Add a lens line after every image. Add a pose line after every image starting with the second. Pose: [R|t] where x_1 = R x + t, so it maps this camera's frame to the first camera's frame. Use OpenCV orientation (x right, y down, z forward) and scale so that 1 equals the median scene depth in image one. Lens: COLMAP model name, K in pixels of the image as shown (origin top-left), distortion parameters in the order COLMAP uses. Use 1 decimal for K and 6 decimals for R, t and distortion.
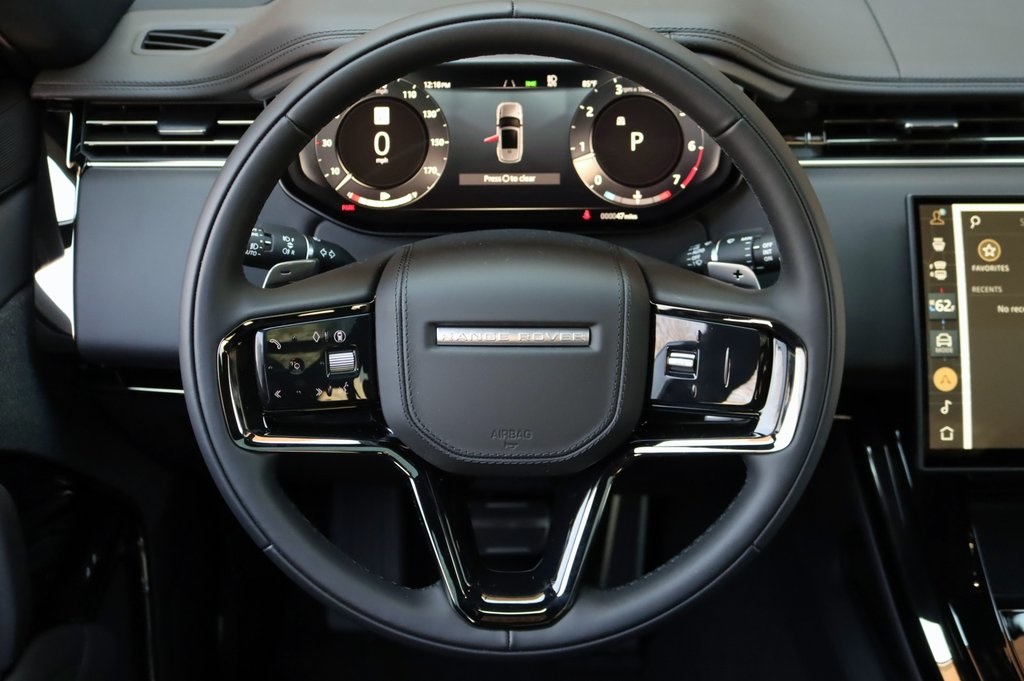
lens RADIAL K [[1129.1, 0, 512.0], [0, 1129.1, 340.5], [0, 0, 1]] dist [-0.000540, 0.012566]
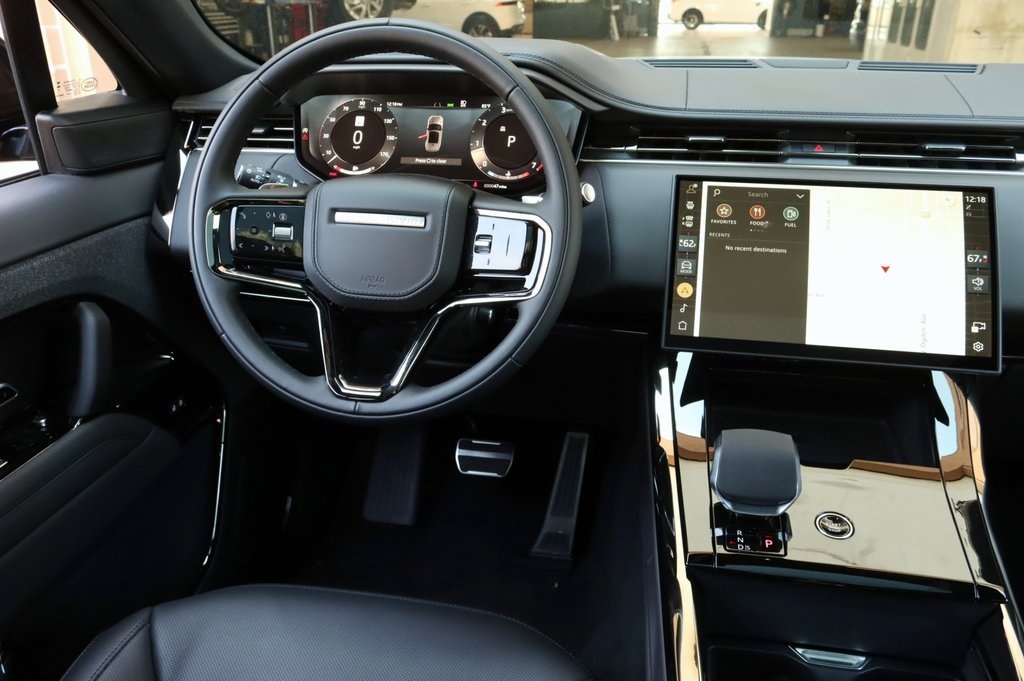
lens RADIAL K [[831.2, 0, 512.0], [0, 831.2, 340.5], [0, 0, 1]] dist [-0.012789, 0.007642]
pose [[0.981793, 0.075025, -0.174508, 0.348300], [-0.098602, 0.986517, -0.130618, 0.259757], [0.162356, 0.145447, 0.975954, -0.095148]]
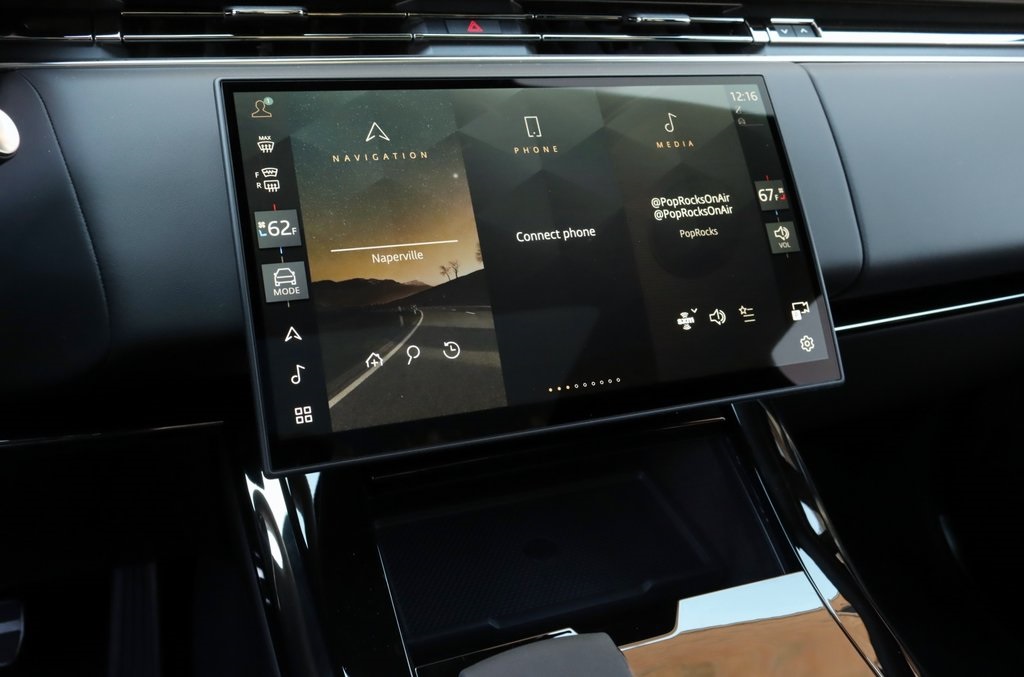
lens RADIAL K [[808.5, 0, 512.0], [0, 808.5, 338.5], [0, 0, 1]] dist [-0.007437, -0.001408]
pose [[0.936974, -0.113623, 0.330409, 0.339469], [0.144222, 0.987099, -0.069535, 0.087450], [-0.318246, 0.112805, 0.941273, 0.496902]]
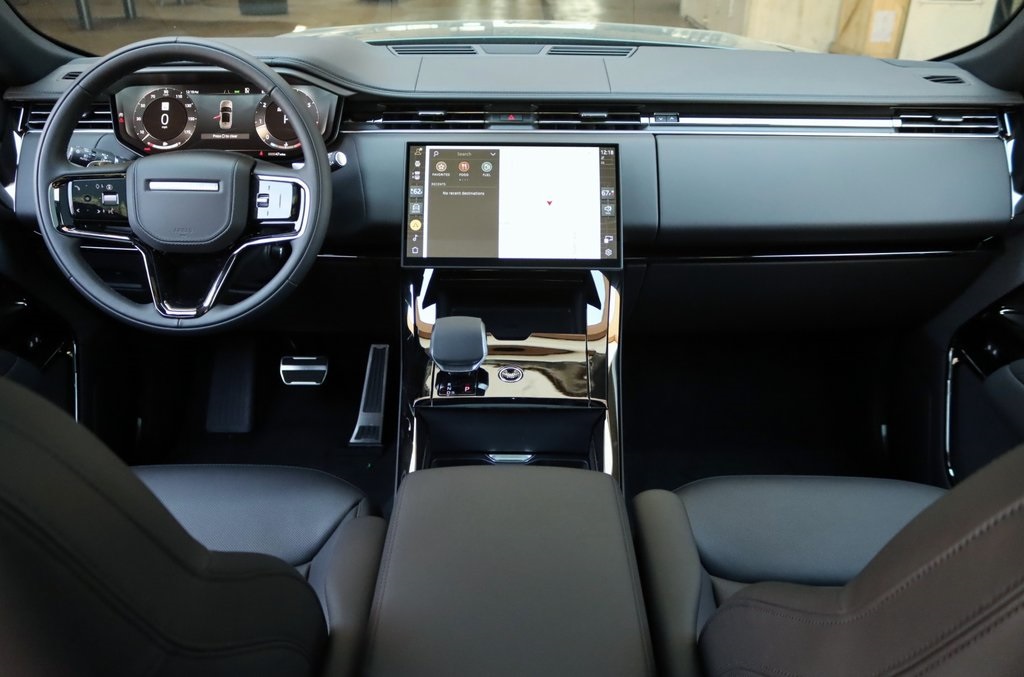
lens RADIAL K [[831.2, 0, 512.0], [0, 831.2, 338.5], [0, 0, 1]] dist [-0.012789, 0.007642]
pose [[0.999937, 0.009725, -0.005686, 0.561574], [-0.010079, 0.997768, -0.066018, 0.338283], [0.005031, 0.066071, 0.997802, -0.520576]]
